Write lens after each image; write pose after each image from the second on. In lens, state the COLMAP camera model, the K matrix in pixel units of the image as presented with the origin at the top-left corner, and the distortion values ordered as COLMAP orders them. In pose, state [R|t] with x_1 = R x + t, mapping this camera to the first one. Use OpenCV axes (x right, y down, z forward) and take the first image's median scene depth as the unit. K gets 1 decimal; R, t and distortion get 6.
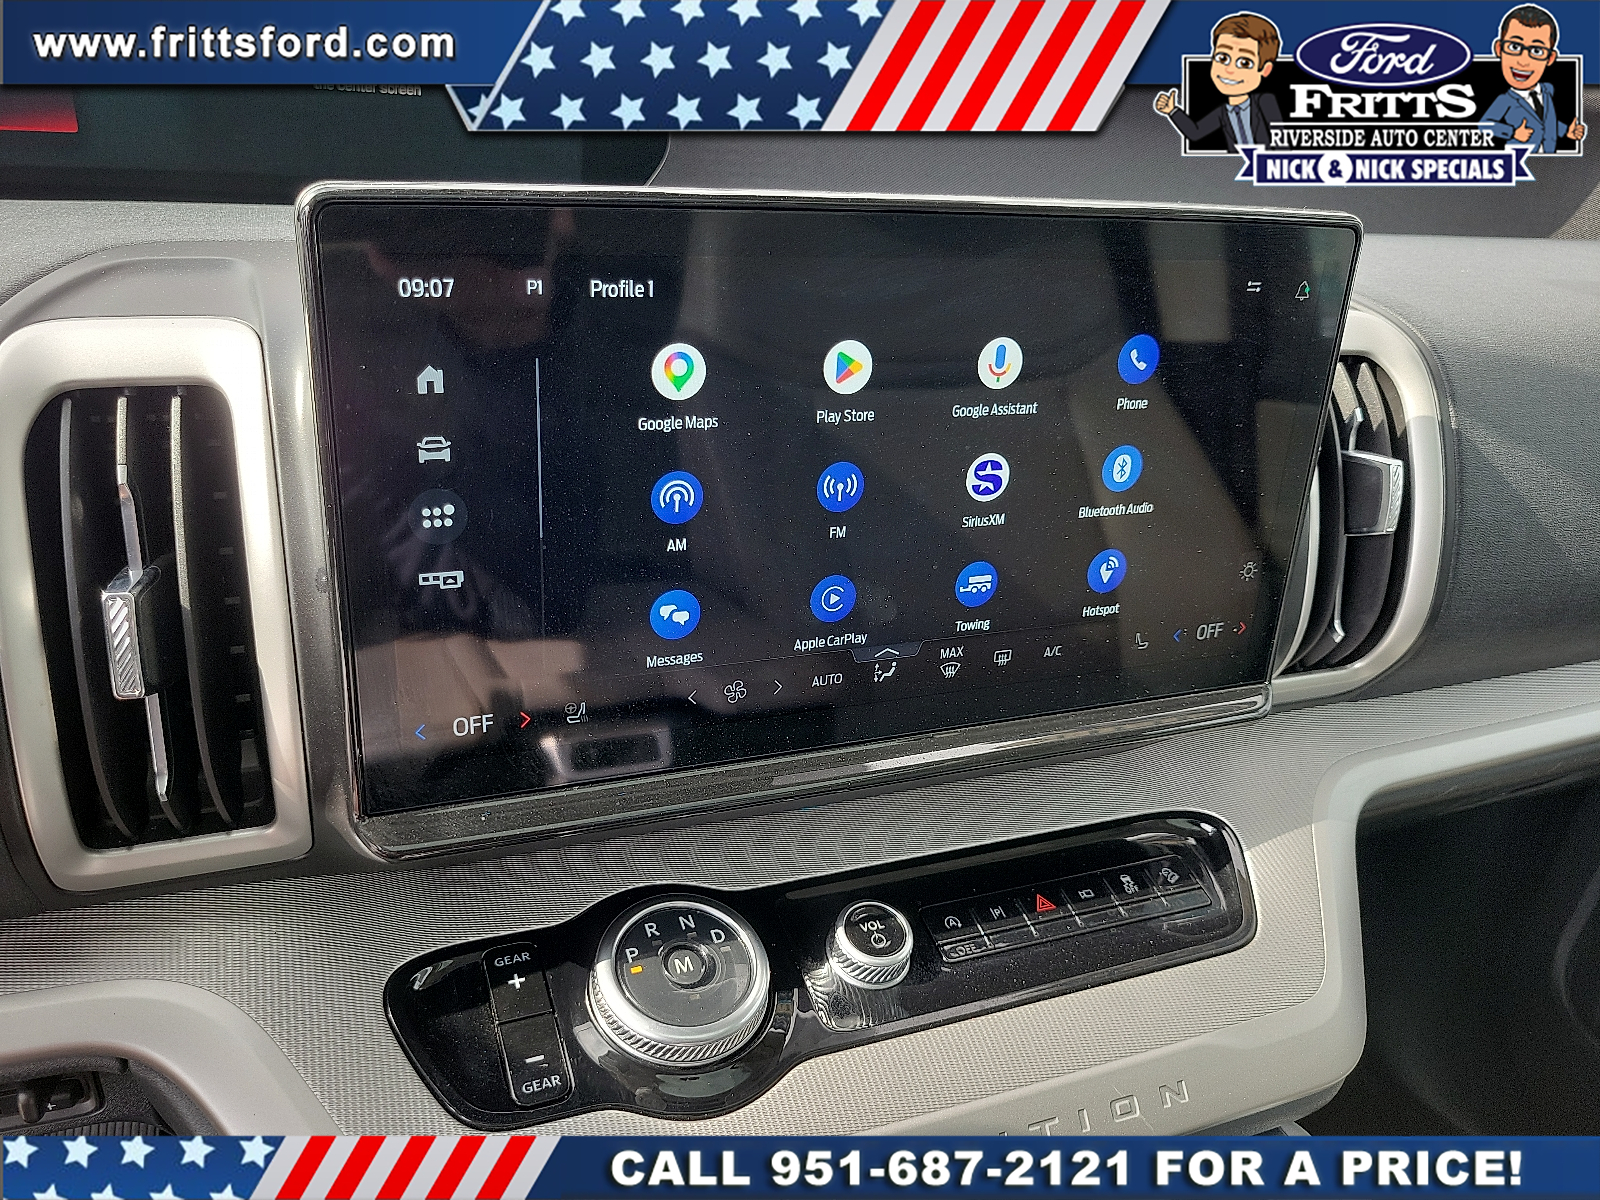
lens RADIAL K [[1225.8, 0, 785.7], [0, 1225.8, 600.6], [0, 0, 1]] dist [0.009274, -0.014881]
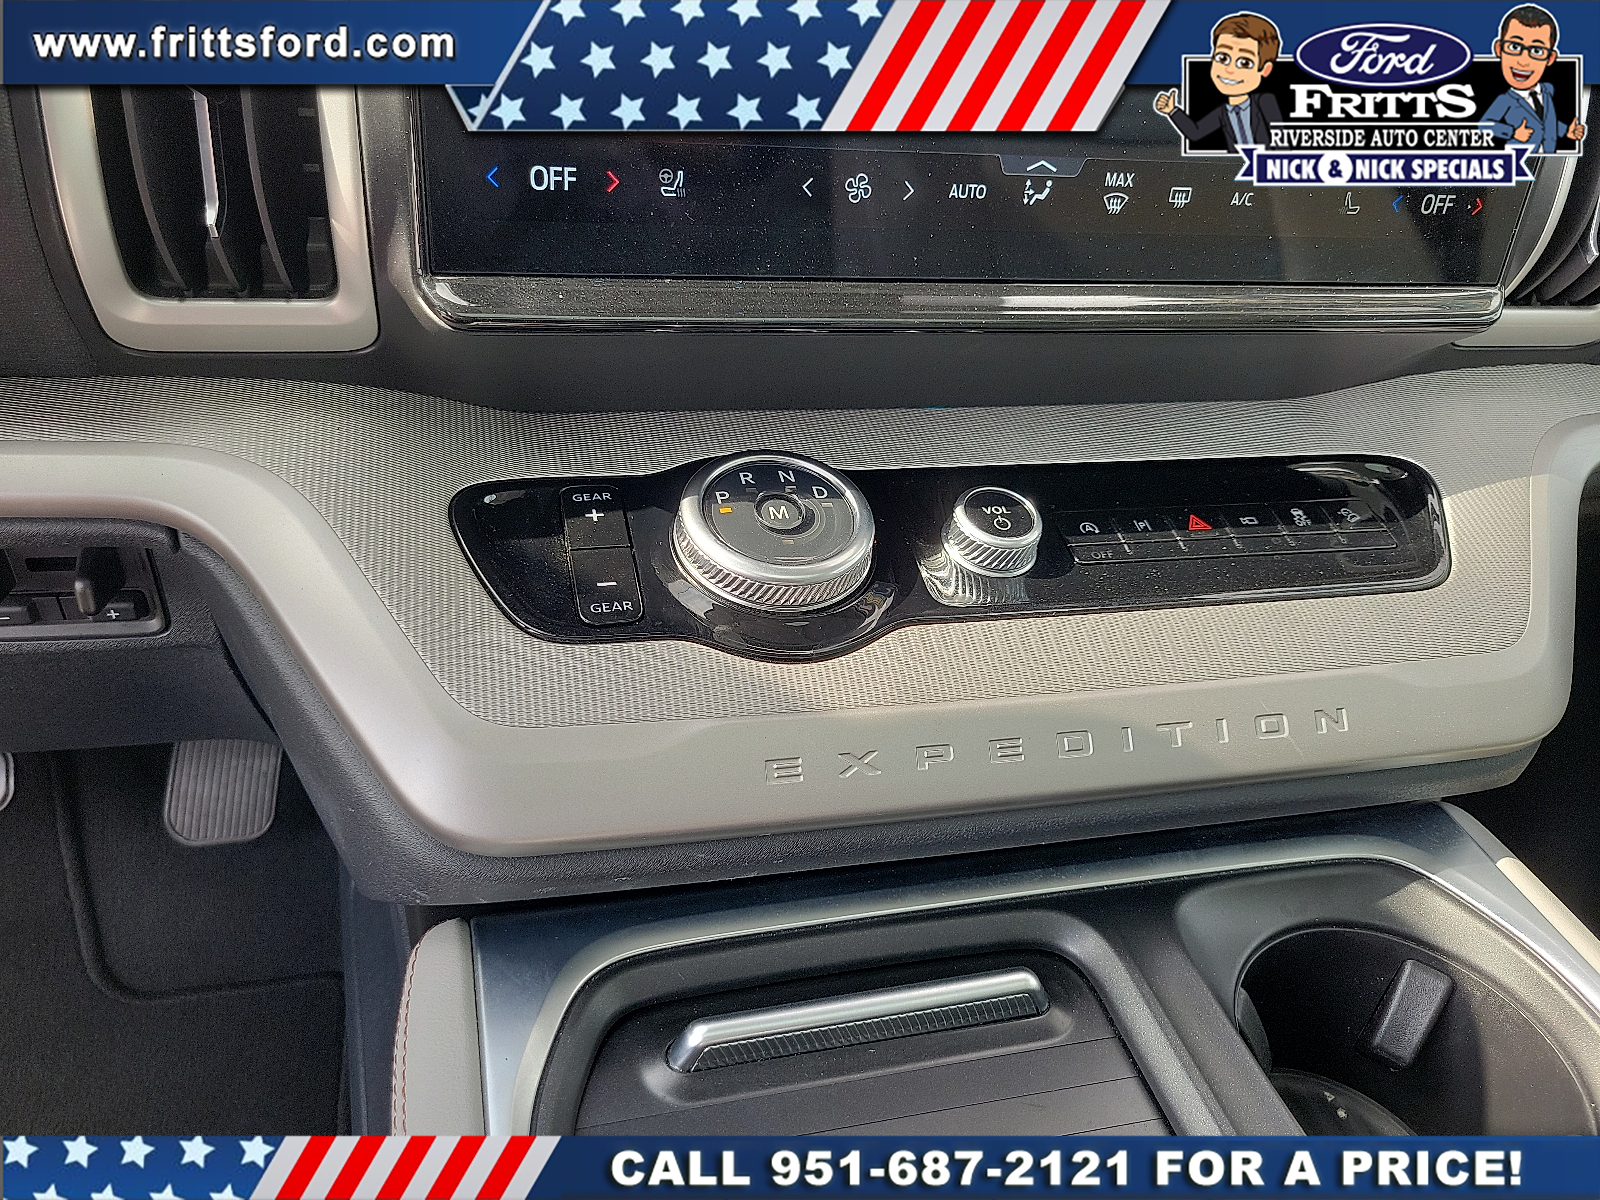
lens RADIAL K [[1225.8, 0, 797.0], [0, 1225.8, 600.5], [0, 0, 1]] dist [0.009274, -0.014881]
pose [[0.991071, 0.079592, -0.106974, 0.029663], [-0.068124, 0.991934, 0.106891, 0.261280], [0.114618, -0.098649, 0.988499, 0.115175]]
